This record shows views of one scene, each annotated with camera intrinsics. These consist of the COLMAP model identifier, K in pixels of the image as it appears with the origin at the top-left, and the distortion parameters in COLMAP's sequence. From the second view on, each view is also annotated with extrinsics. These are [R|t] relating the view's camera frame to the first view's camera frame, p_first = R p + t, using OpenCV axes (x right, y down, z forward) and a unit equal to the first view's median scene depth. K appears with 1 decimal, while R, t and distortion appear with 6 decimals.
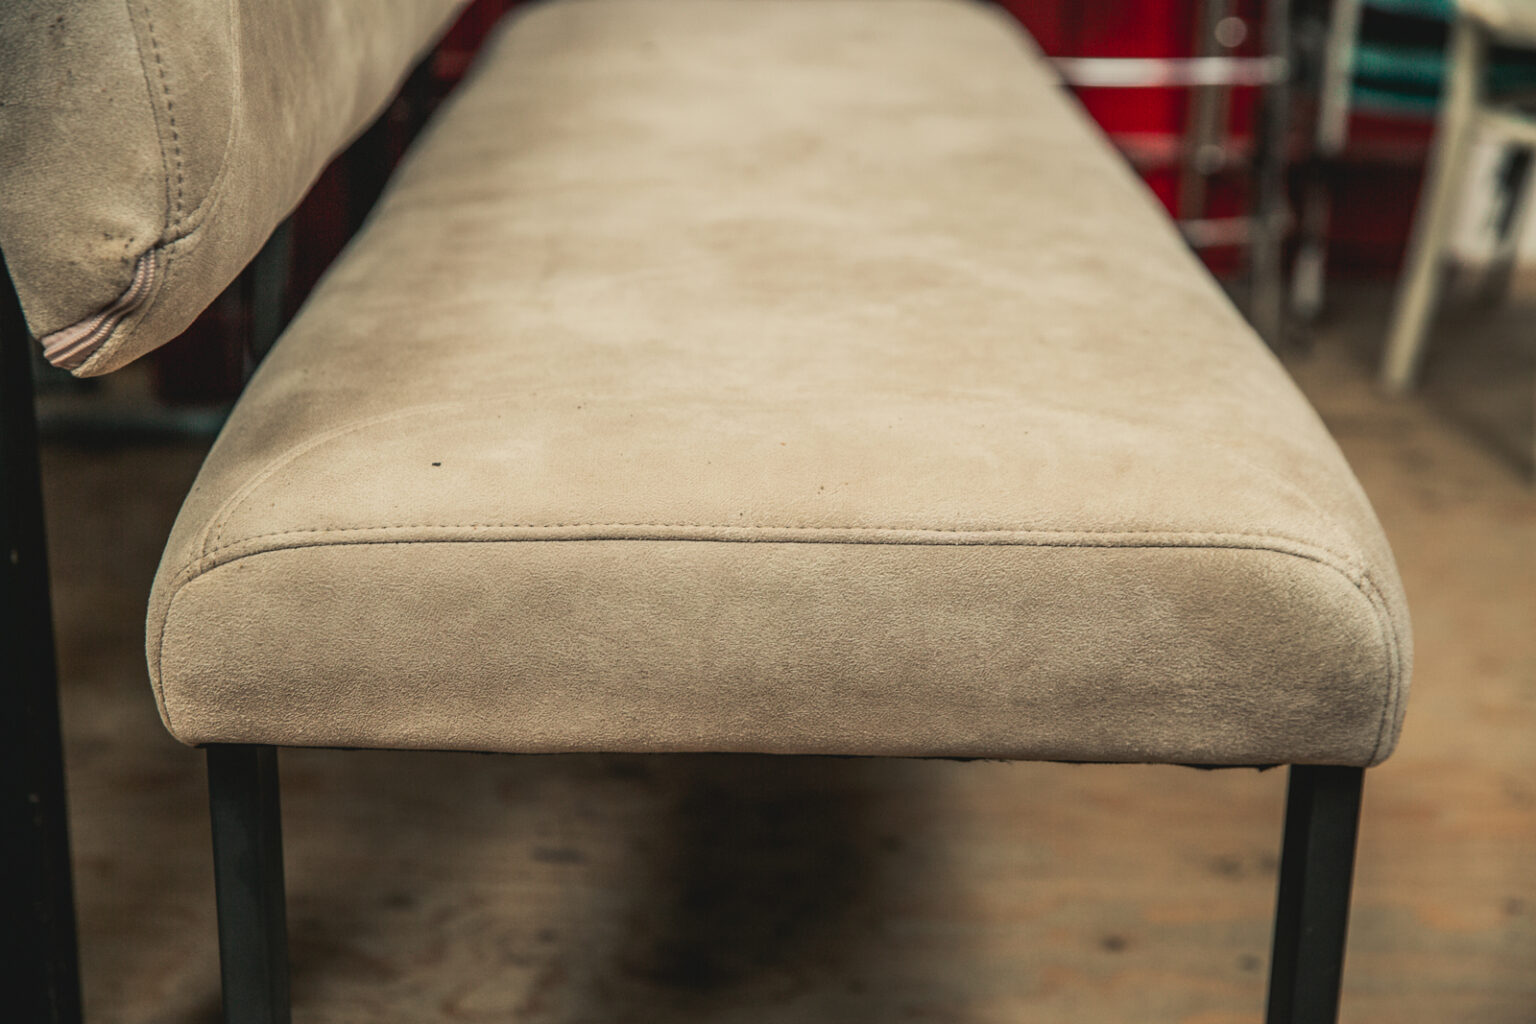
lens RADIAL K [[2371.9, 0, 768.0], [0, 2371.9, 512.0], [0, 0, 1]] dist [0.107797, 0.016099]
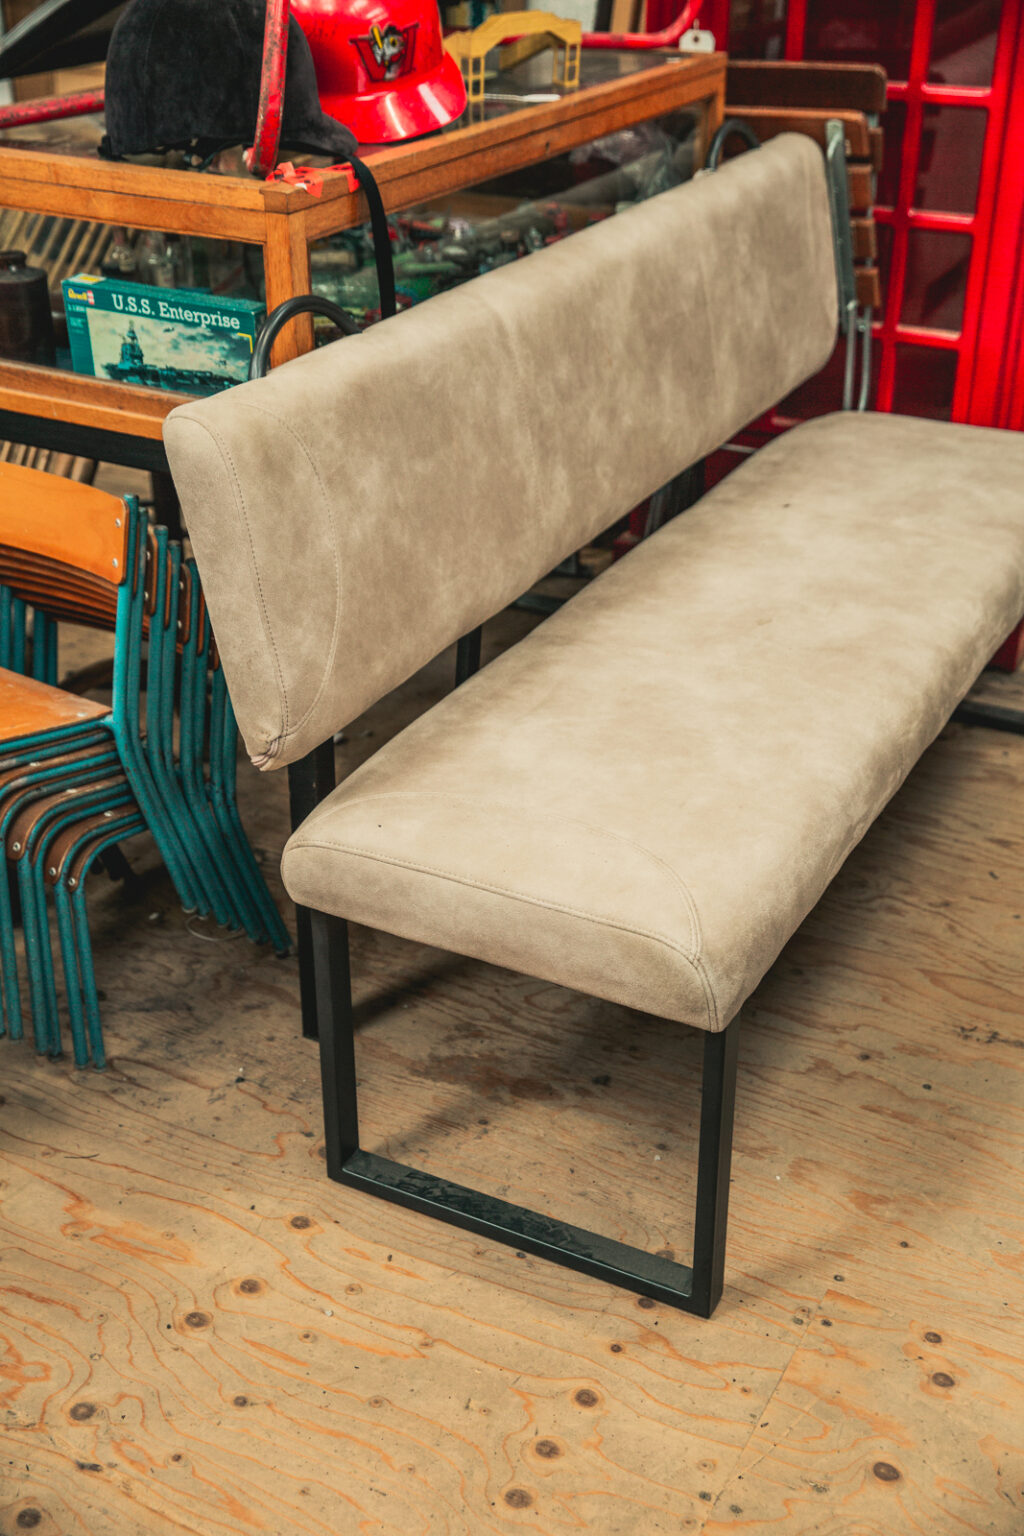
lens RADIAL K [[1914.7, 0, 512.0], [0, 1914.7, 768.0], [0, 0, 1]] dist [0.000906, -0.000152]
pose [[0.876447, 0.211840, -0.432393, 0.989930], [-0.143311, 0.972088, 0.185763, -0.553815], [0.459676, -0.100844, 0.882343, -0.867125]]
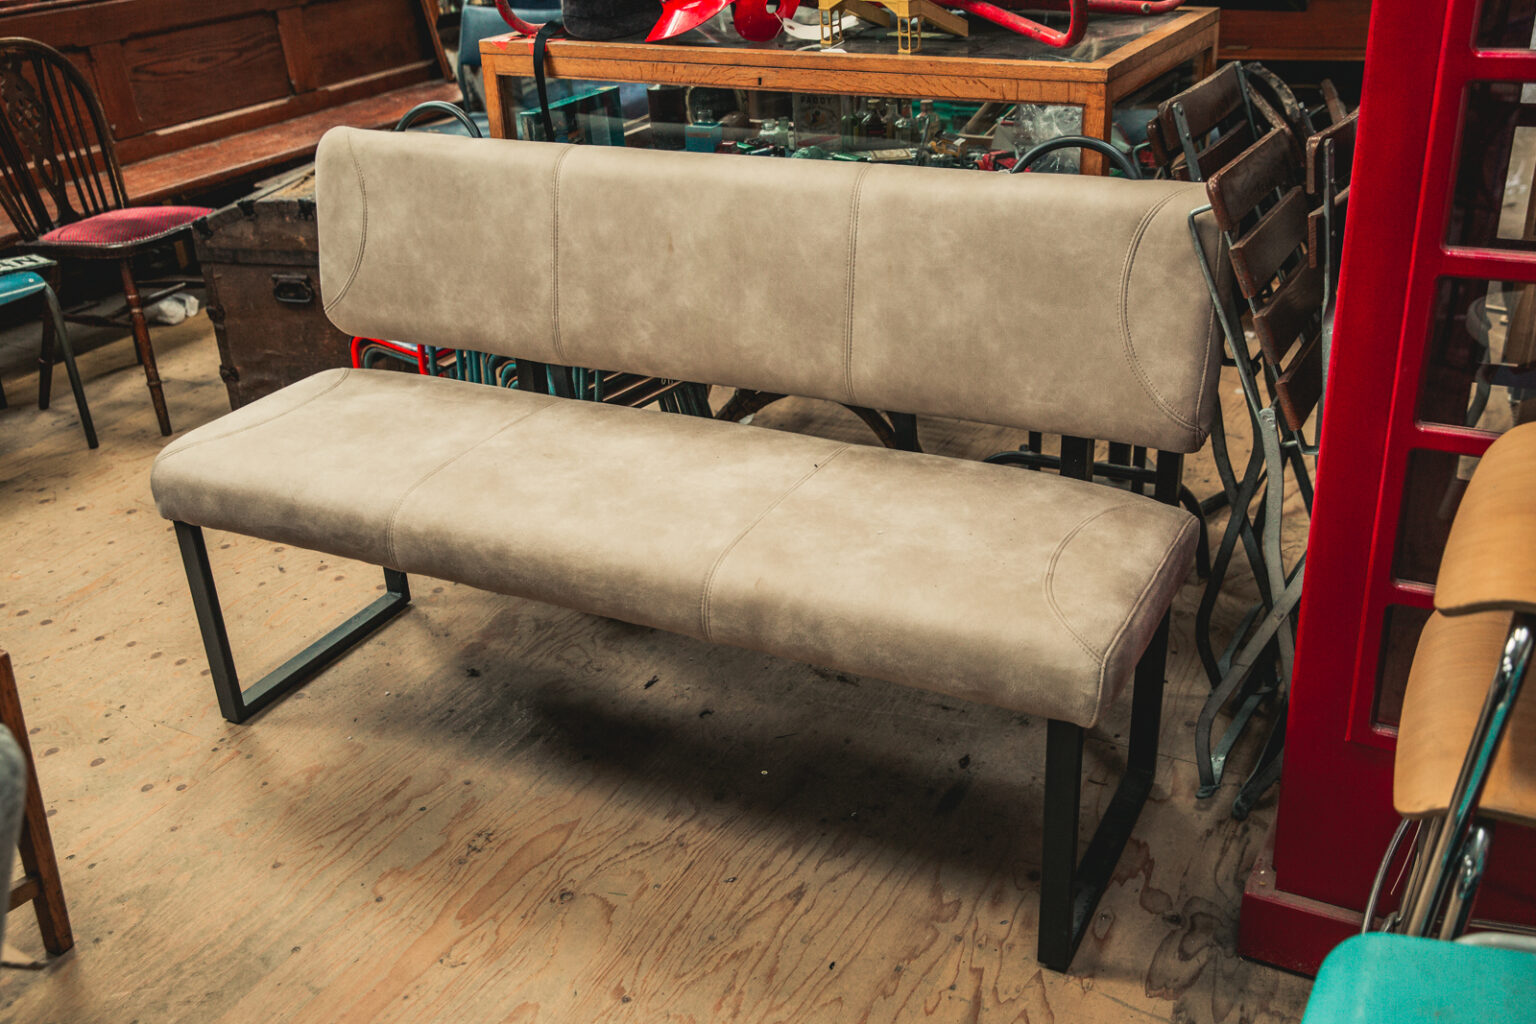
lens RADIAL K [[1530.2, 0, 770.0], [0, 1530.2, 525.3], [0, 0, 1]] dist [-0.017438, 0.116214]
pose [[-0.460440, 0.400536, -0.792191, 2.171063], [-0.258645, 0.793163, 0.551358, -1.870331], [0.849175, 0.458763, -0.261607, 2.984532]]
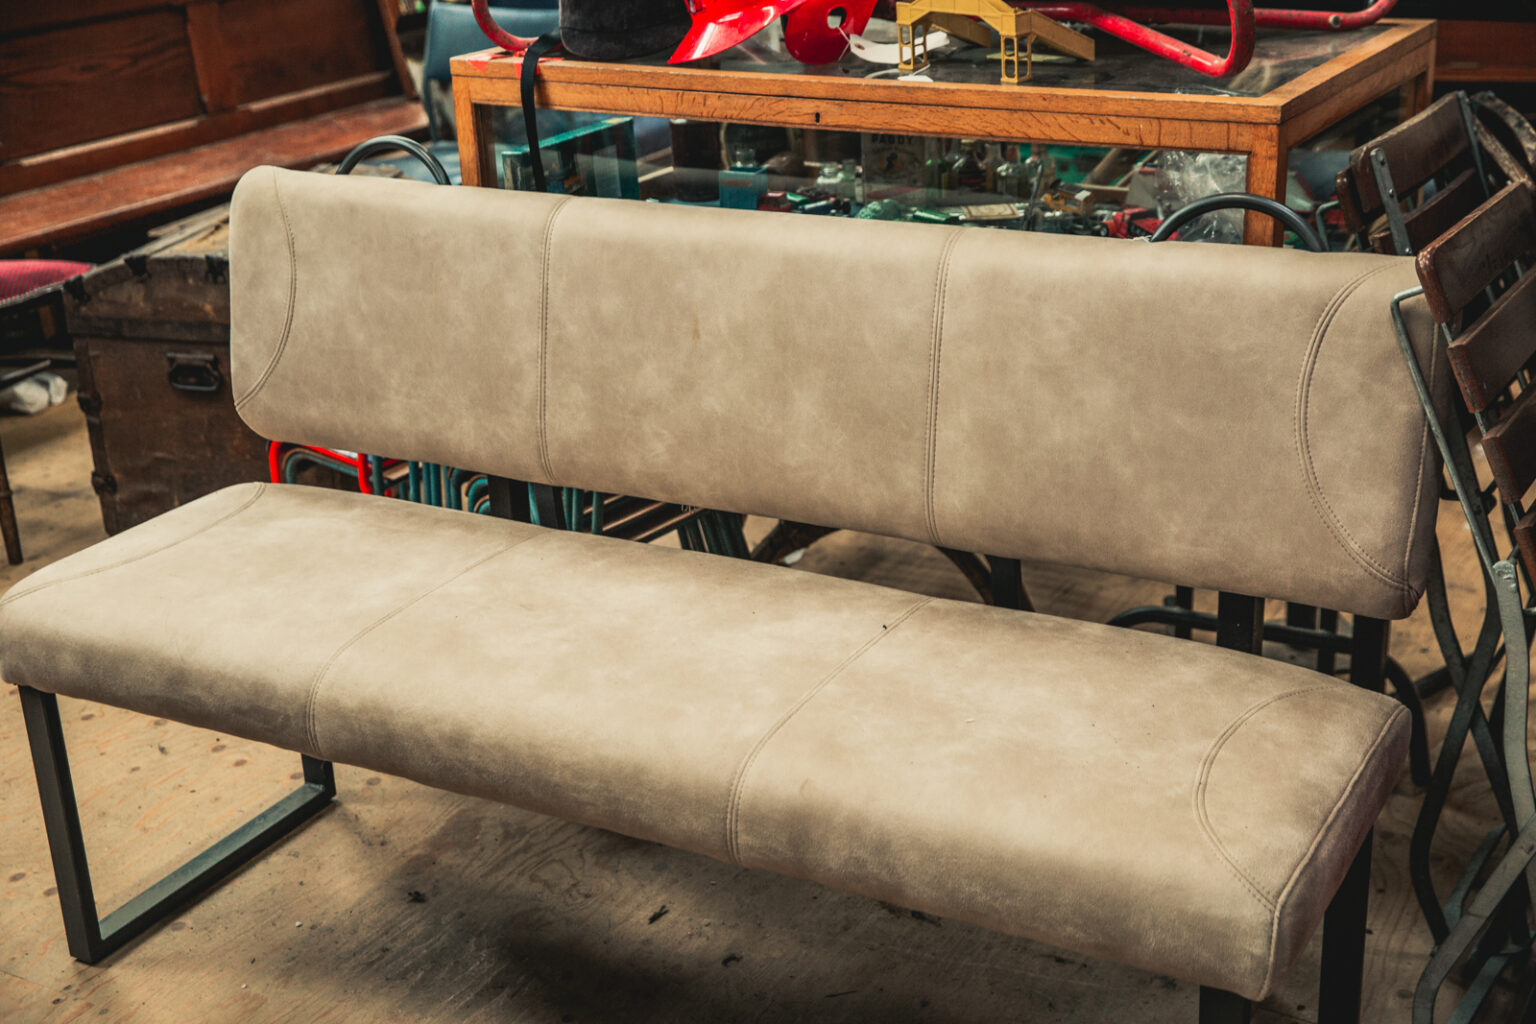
lens RADIAL K [[2064.6, 0, 768.0], [0, 2064.6, 512.0], [0, 0, 1]] dist [0.087930, 0.095829]
pose [[-0.489749, 0.325555, -0.808802, 2.174247], [-0.256322, 0.832911, 0.490468, -1.904513], [0.833334, 0.447520, -0.324470, 2.984393]]
